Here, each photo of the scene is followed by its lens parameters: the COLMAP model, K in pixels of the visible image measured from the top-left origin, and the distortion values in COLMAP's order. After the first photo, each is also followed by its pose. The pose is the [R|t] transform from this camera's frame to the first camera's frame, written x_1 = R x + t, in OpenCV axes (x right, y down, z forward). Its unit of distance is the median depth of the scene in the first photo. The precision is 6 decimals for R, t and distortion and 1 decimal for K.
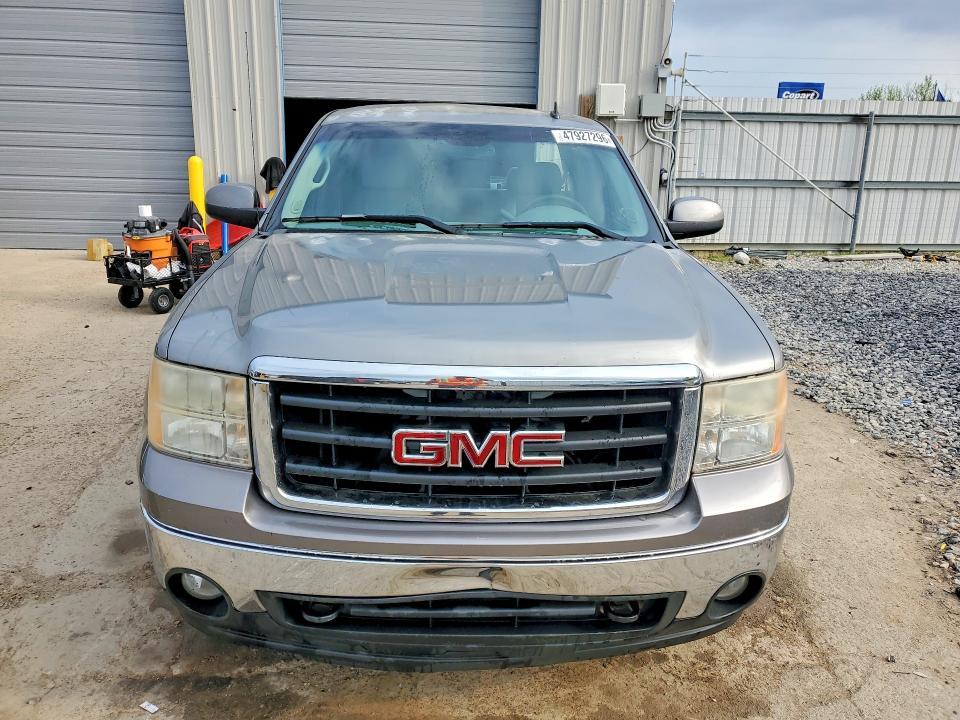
lens RADIAL K [[743.9, 0, 475.8], [0, 743.9, 345.5], [0, 0, 1]] dist [0.013106, 0.001256]
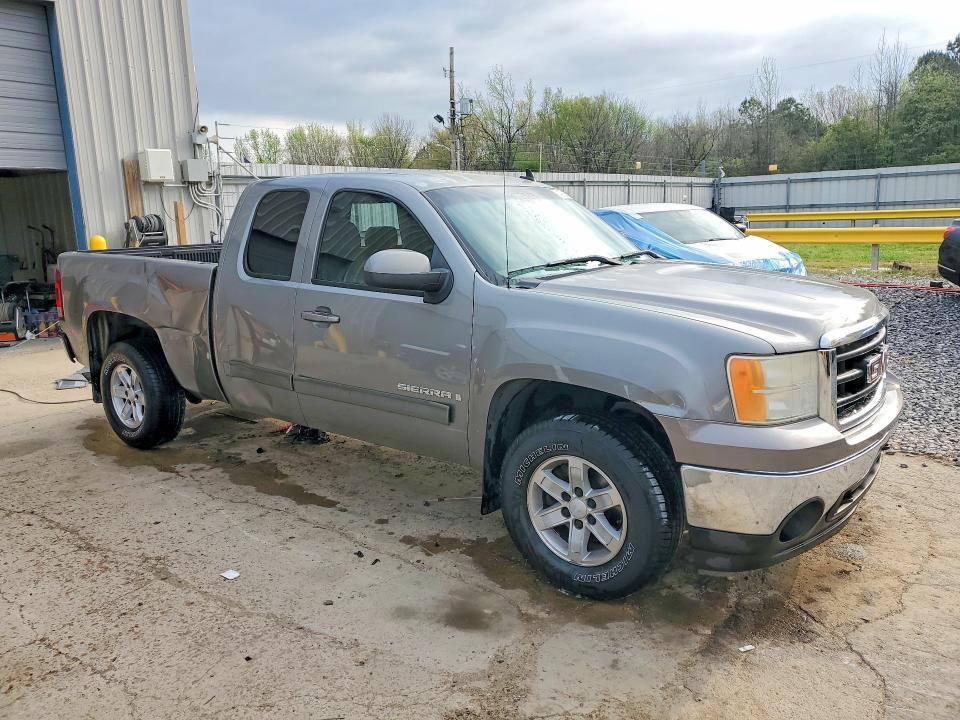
lens RADIAL K [[743.9, 0, 475.8], [0, 743.9, 345.5], [0, 0, 1]] dist [0.013106, 0.001256]
pose [[0.644241, -0.178189, 0.743776, -0.314655], [0.235682, 0.971410, 0.028581, -0.030296], [-0.727604, 0.156881, 0.667818, 0.083514]]
